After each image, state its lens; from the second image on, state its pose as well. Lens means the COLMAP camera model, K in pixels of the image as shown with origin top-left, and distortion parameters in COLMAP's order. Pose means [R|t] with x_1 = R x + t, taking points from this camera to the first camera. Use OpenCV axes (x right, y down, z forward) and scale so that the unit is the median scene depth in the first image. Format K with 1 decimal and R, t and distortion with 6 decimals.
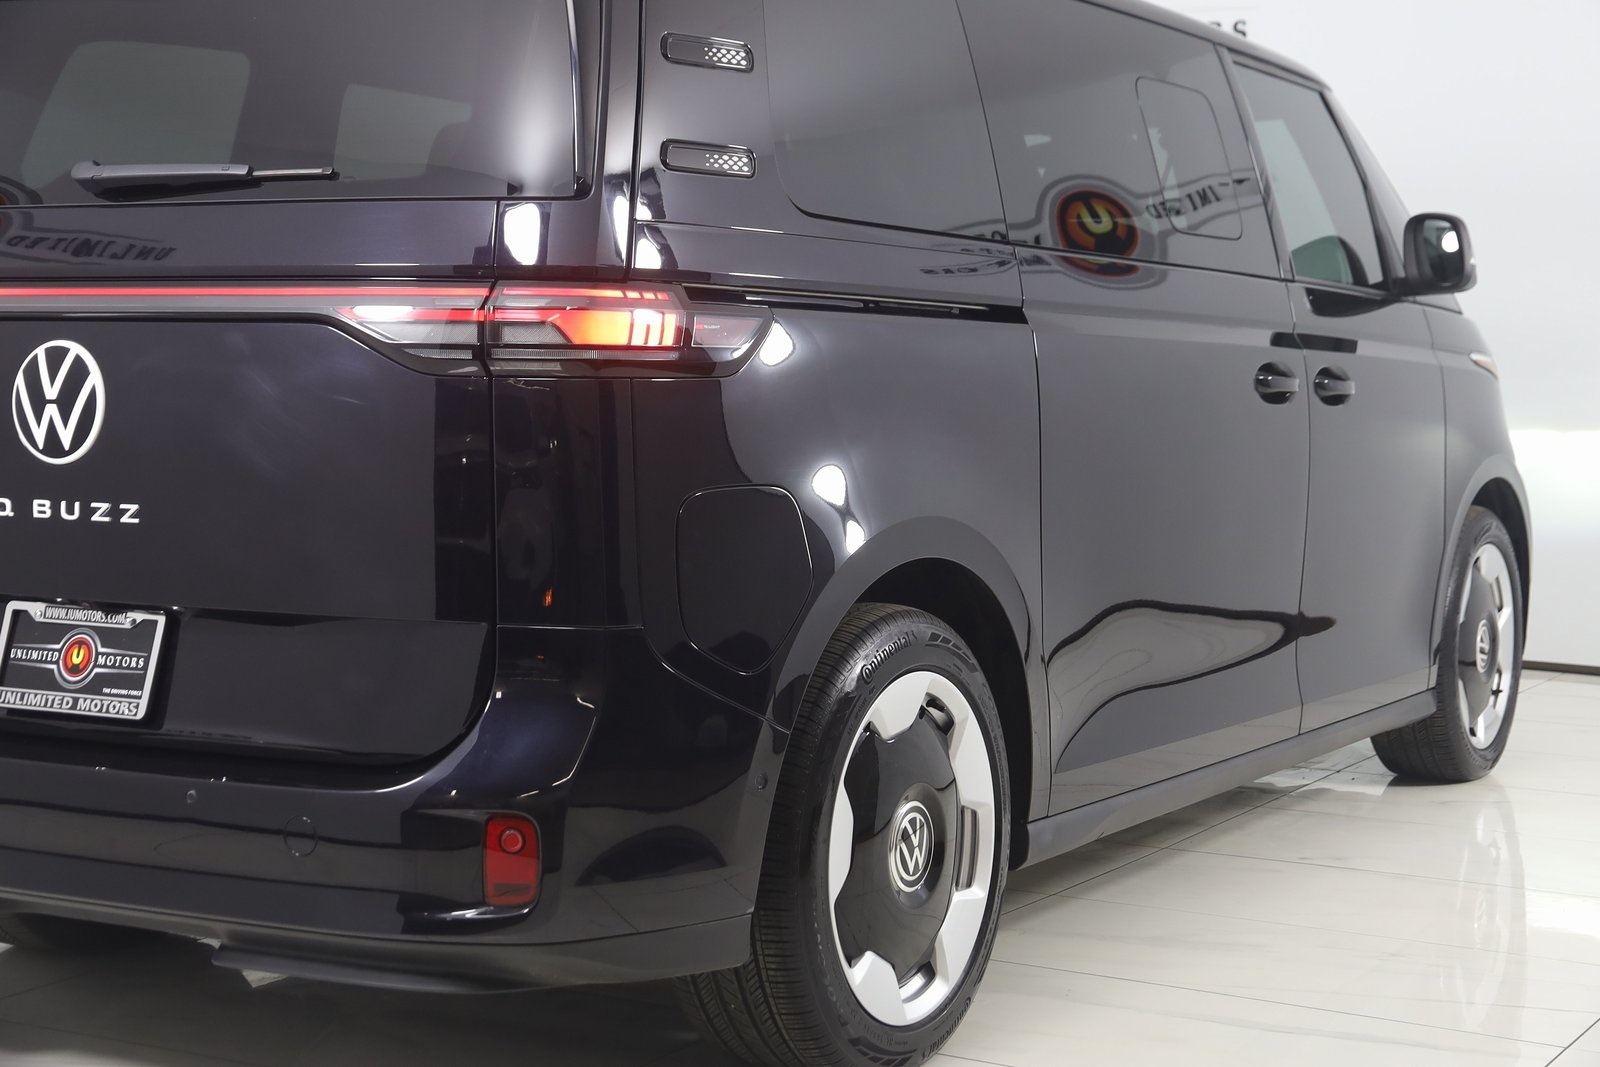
lens RADIAL K [[2556.1, 0, 836.4], [0, 2556.1, 524.3], [0, 0, 1]] dist [0.118127, 0.000000]
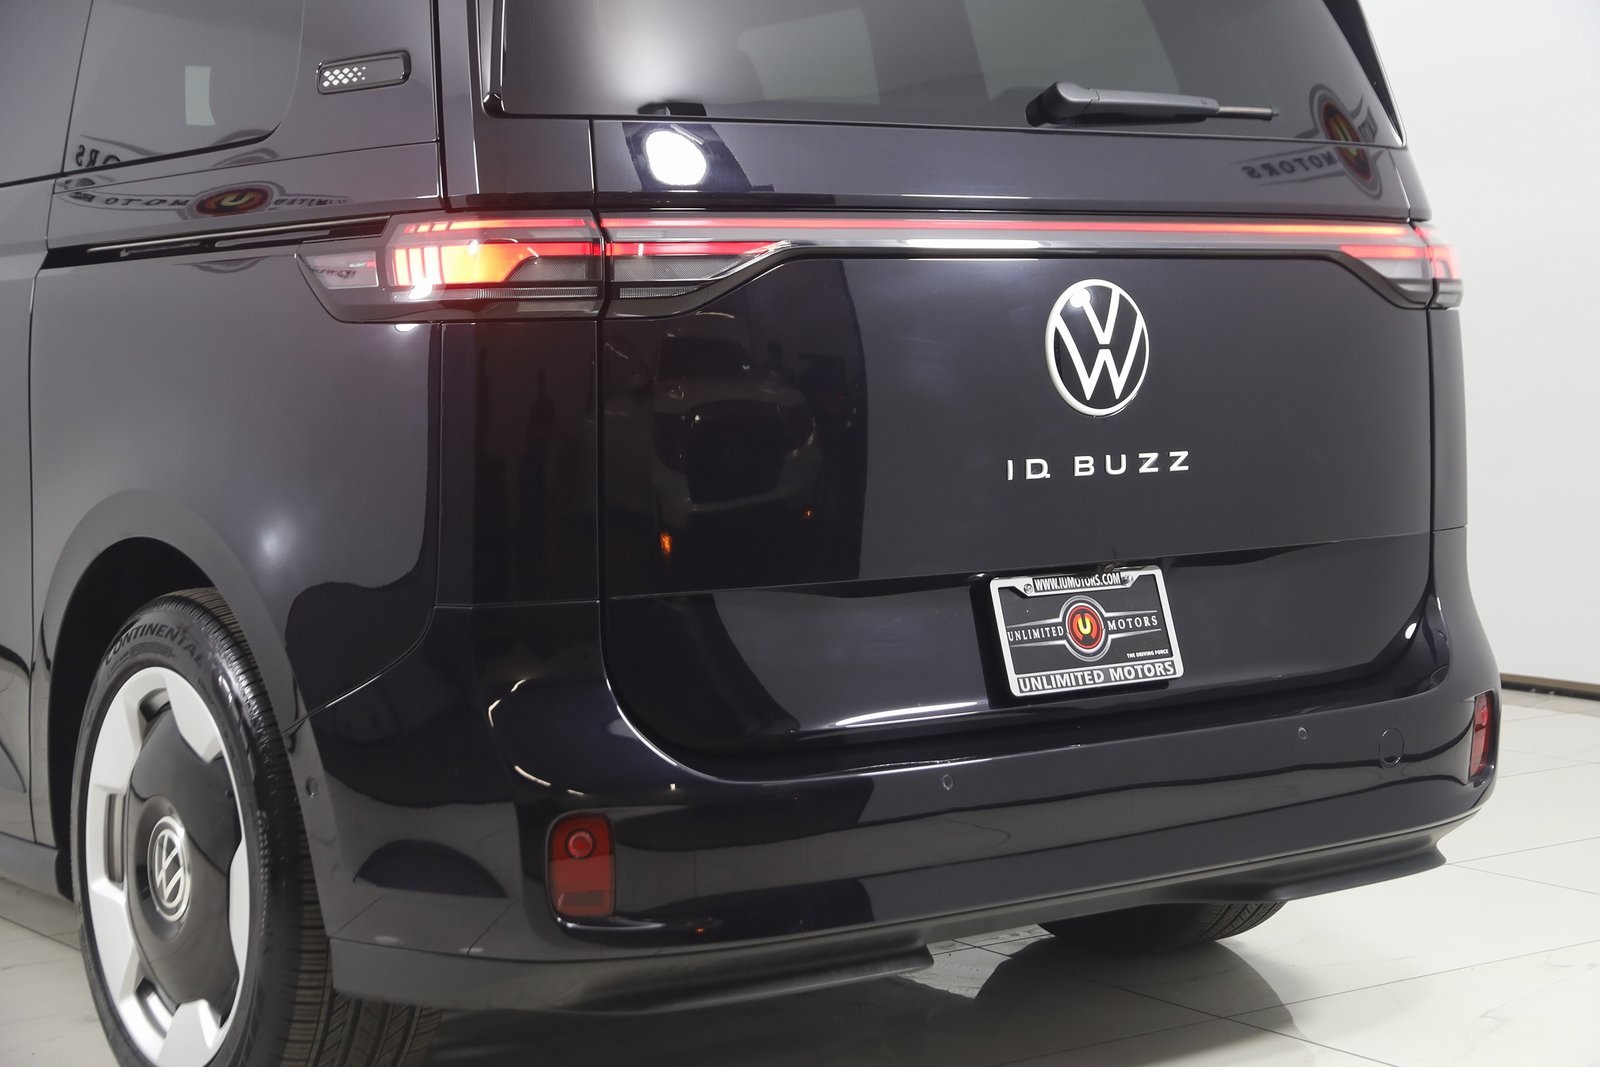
lens RADIAL K [[2738.8, 0, 808.5], [0, 2738.8, 537.6], [0, 0, 1]] dist [0.180081, 0.000000]
pose [[0.396859, -0.079774, 0.914406, -1.233669], [0.080073, 0.995427, 0.052091, -0.039065], [-0.914380, 0.052546, 0.401432, 0.705887]]
